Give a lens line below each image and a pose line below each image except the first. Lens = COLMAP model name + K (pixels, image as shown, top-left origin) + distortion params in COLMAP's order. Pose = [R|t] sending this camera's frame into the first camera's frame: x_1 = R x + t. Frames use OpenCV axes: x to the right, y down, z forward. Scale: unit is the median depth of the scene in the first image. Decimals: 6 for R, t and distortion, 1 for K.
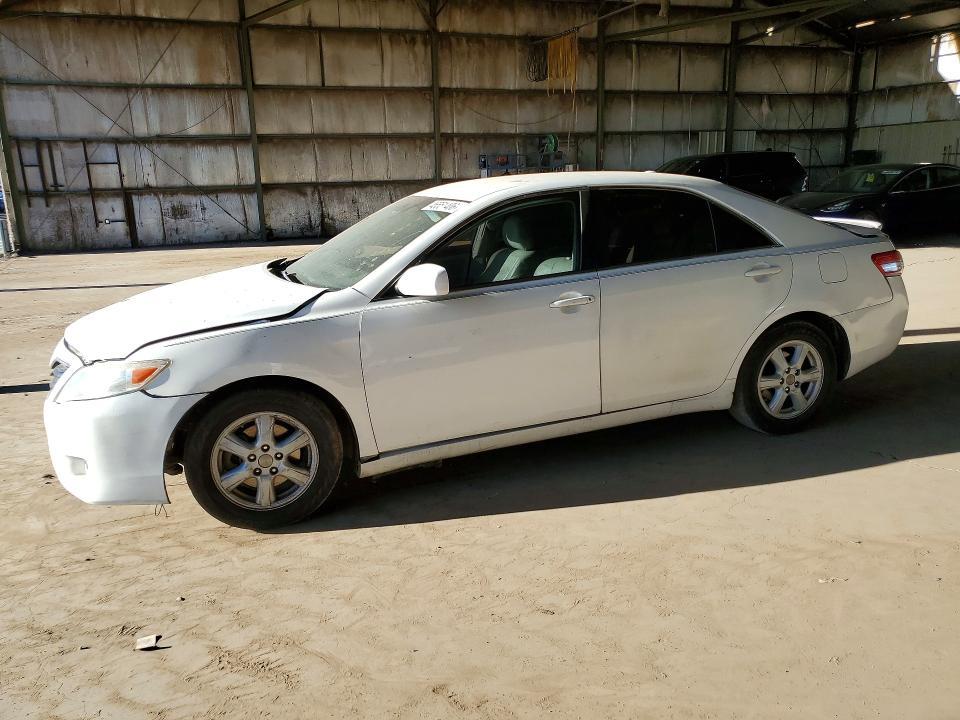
lens RADIAL K [[747.5, 0, 480.0], [0, 747.5, 360.0], [0, 0, 1]] dist [0.032727, 0.013376]
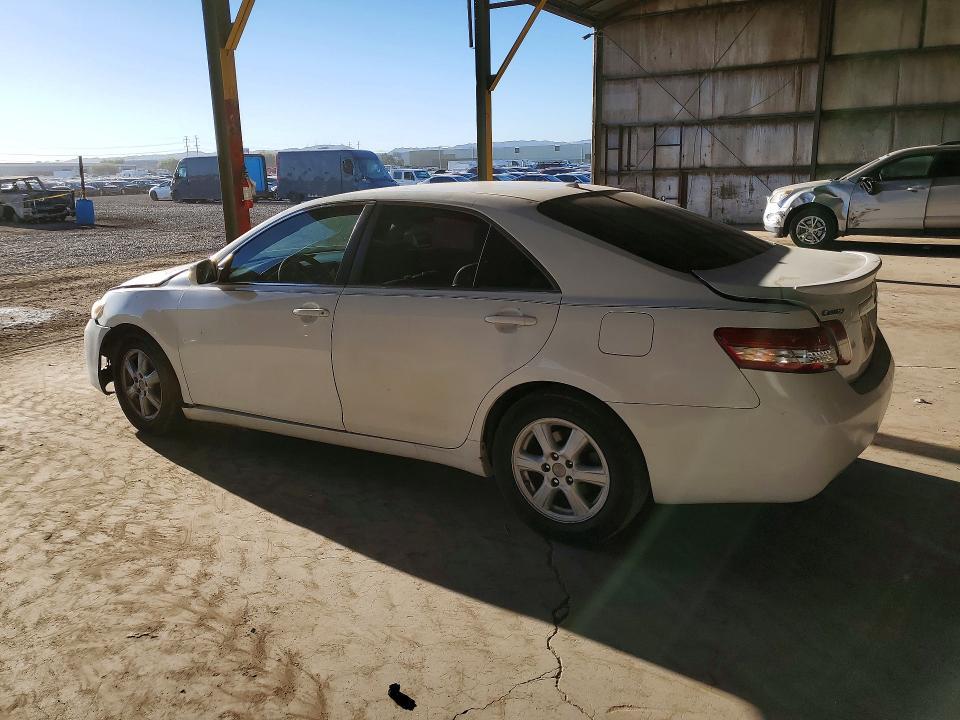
lens RADIAL K [[752.5, 0, 480.0], [0, 752.5, 360.0], [0, 0, 1]] dist [0.013719, 0.003890]
pose [[0.607846, 0.212510, -0.765091, 0.241477], [-0.185626, 0.974854, 0.123298, -0.041753], [0.772054, 0.067074, 0.632008, 0.122051]]
